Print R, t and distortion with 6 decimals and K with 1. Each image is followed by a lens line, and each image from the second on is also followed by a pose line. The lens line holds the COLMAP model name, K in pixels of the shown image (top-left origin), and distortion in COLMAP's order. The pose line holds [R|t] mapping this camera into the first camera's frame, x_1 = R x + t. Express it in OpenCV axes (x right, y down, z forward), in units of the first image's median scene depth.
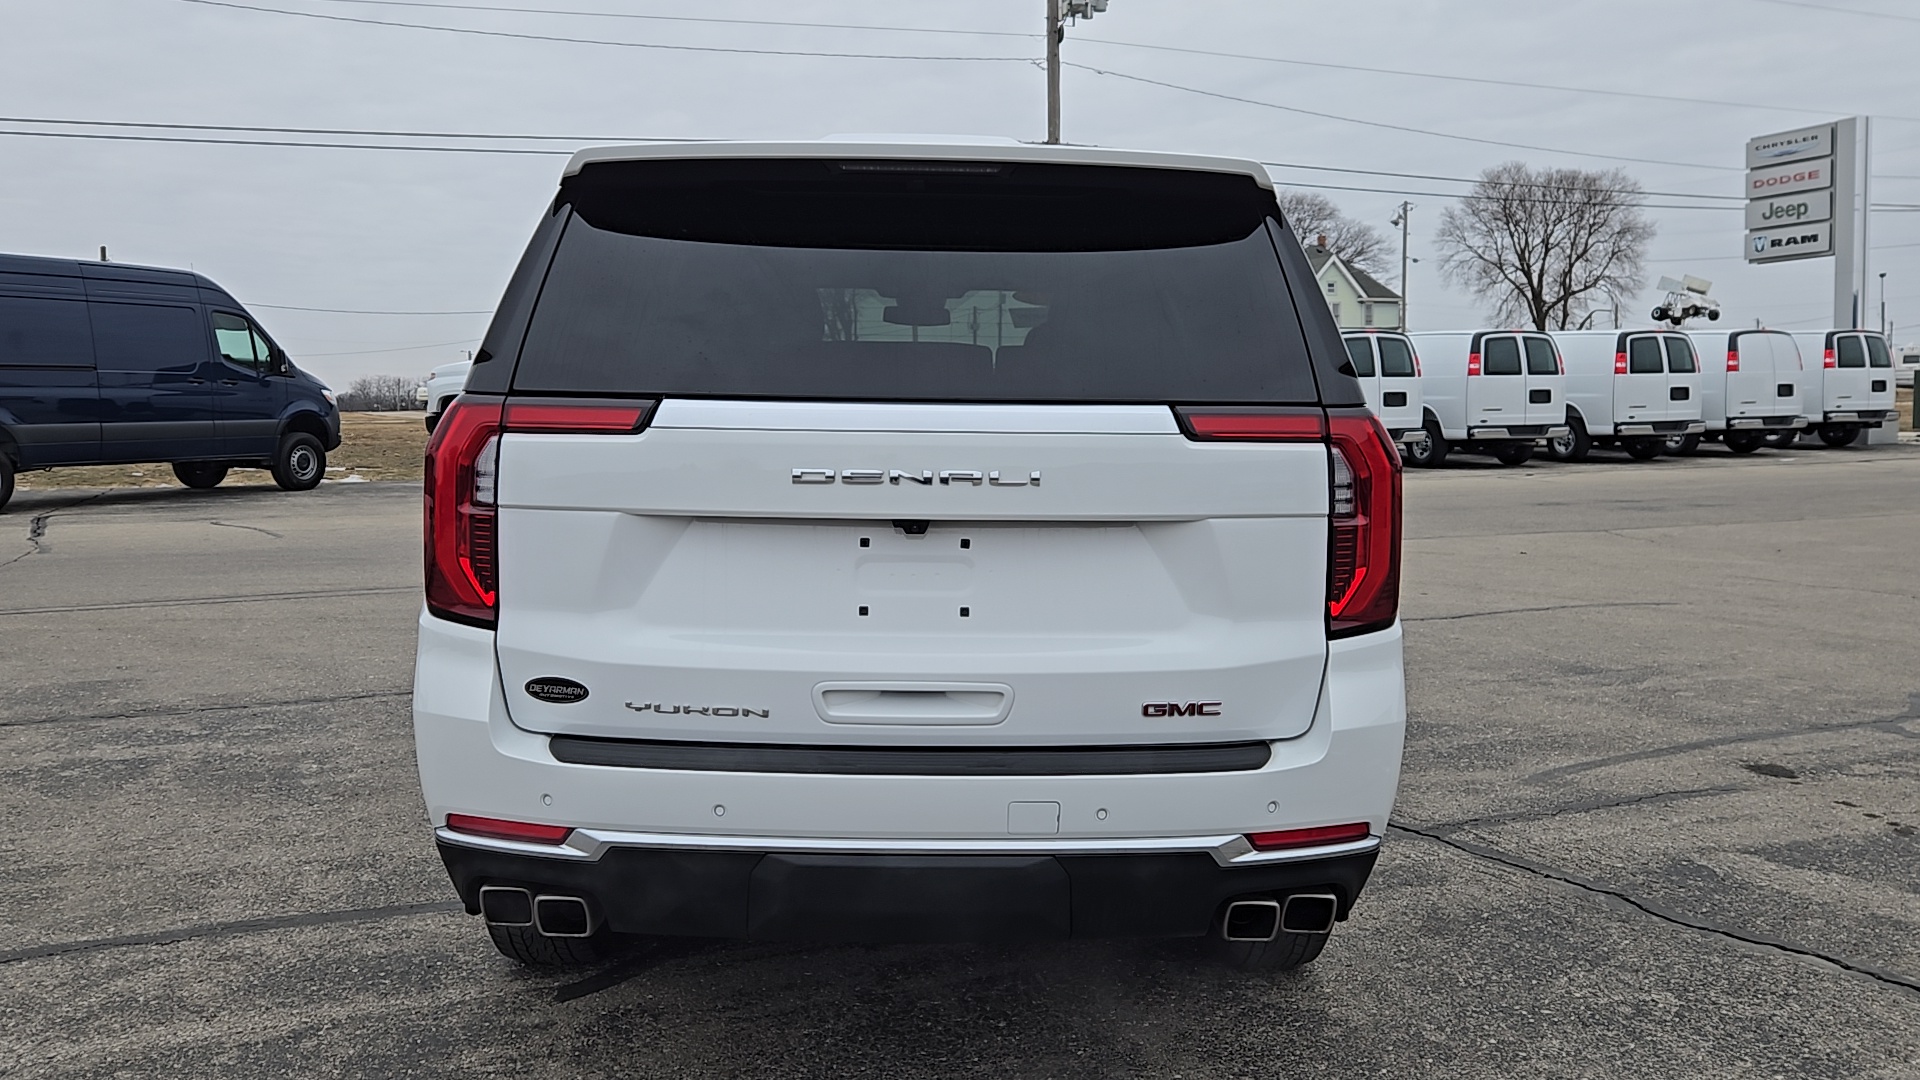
lens RADIAL K [[1585.7, 0, 951.2], [0, 1585.7, 533.8], [0, 0, 1]] dist [0.028153, -0.034772]
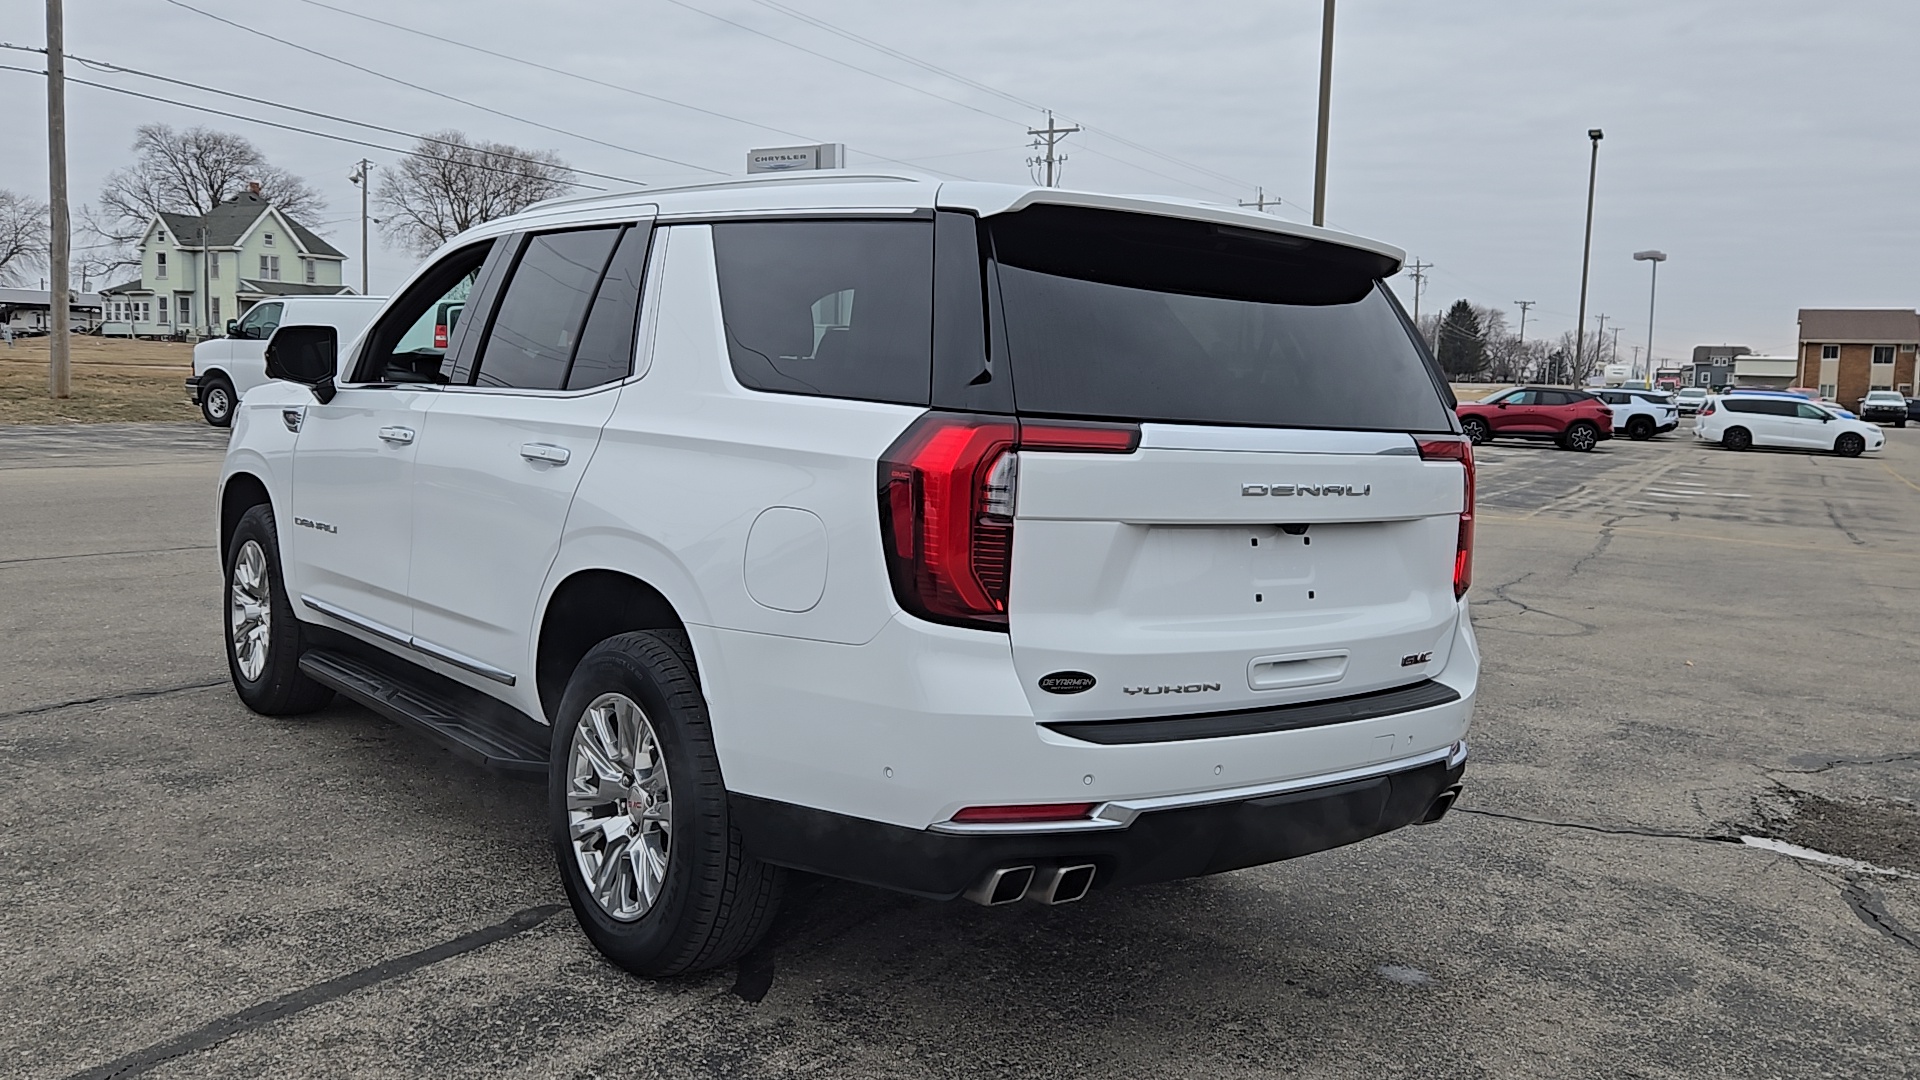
lens RADIAL K [[1585.7, 0, 959.0], [0, 1585.7, 540.8], [0, 0, 1]] dist [0.028153, -0.034772]
pose [[0.787700, -0.027999, 0.615422, -0.974736], [0.011687, 0.999466, 0.030513, -0.035223], [-0.615948, -0.016842, 0.787607, 0.170218]]
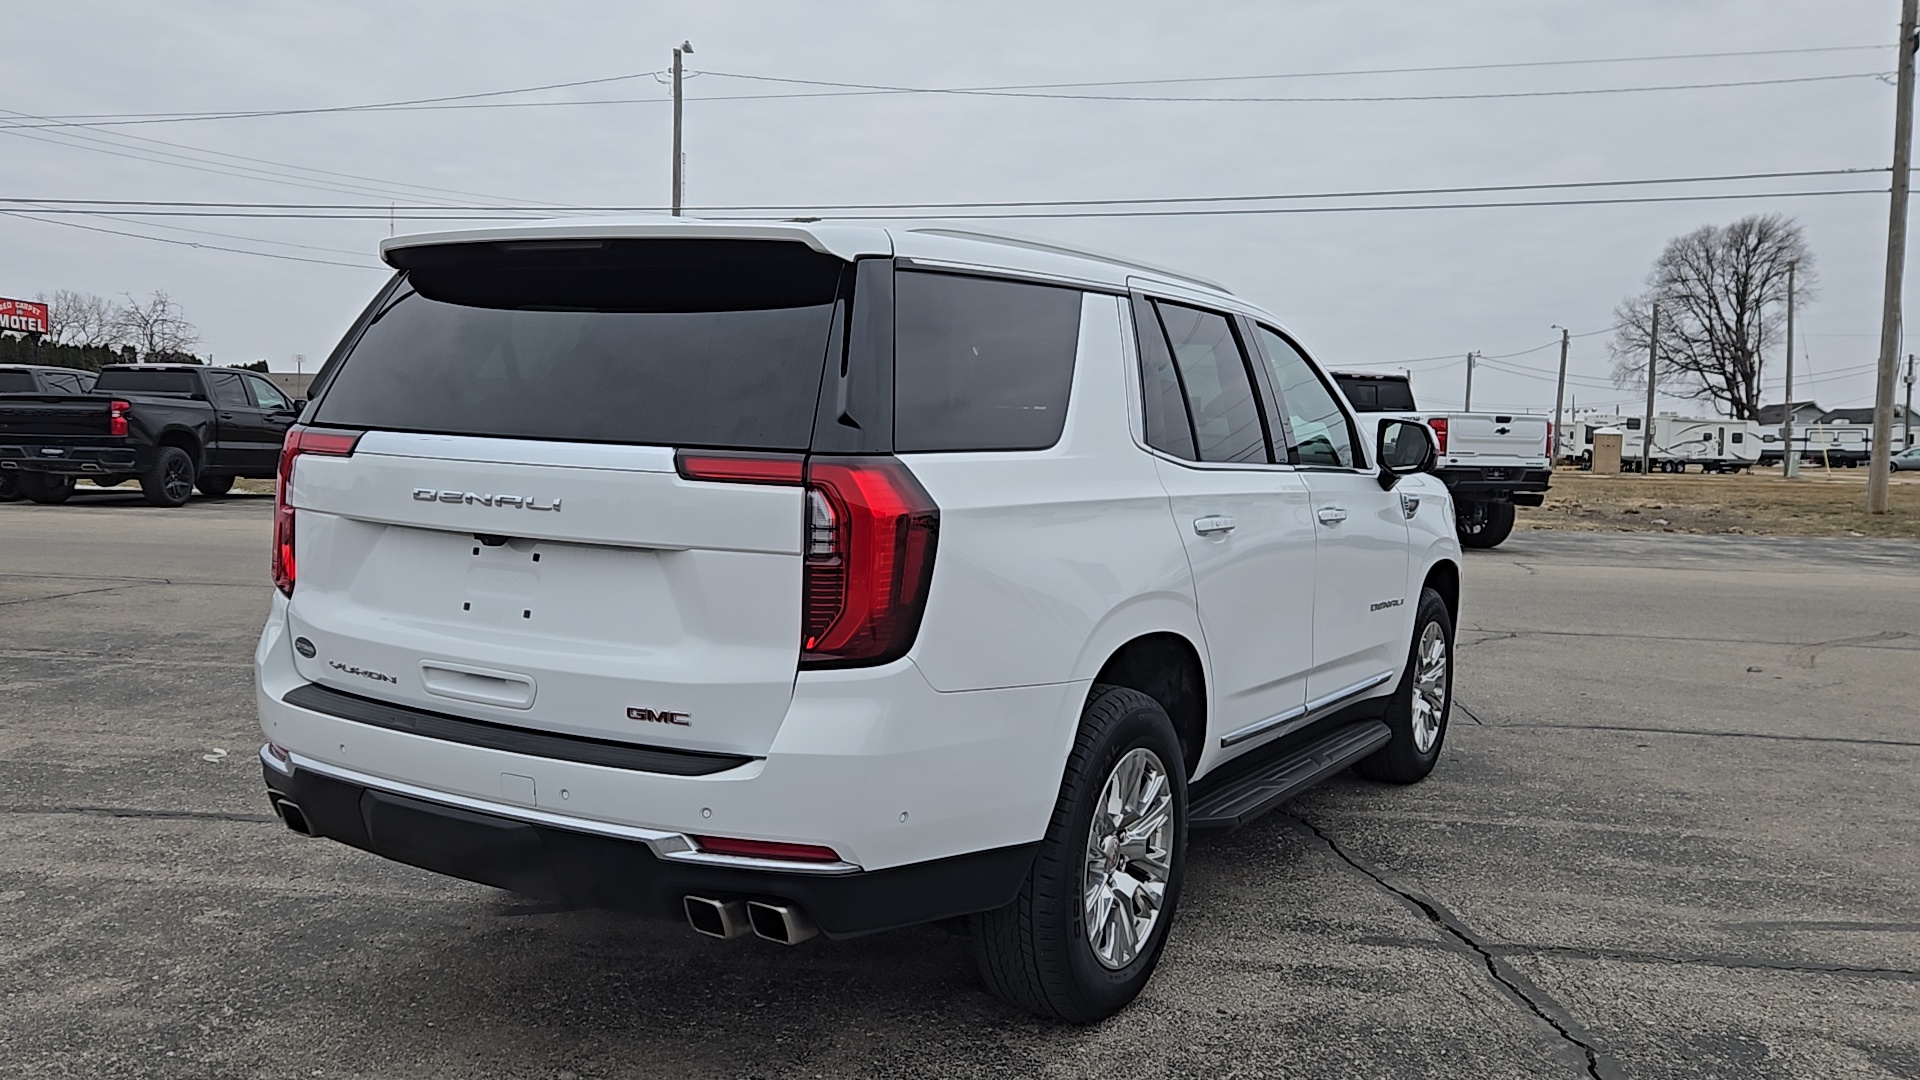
lens RADIAL K [[1585.7, 0, 954.1], [0, 1585.7, 537.4], [0, 0, 1]] dist [0.028153, -0.034772]
pose [[0.856462, 0.058737, -0.512857, 0.879147], [-0.074172, 0.997199, -0.009657, -0.020364], [0.510853, 0.046310, 0.858420, 0.129254]]
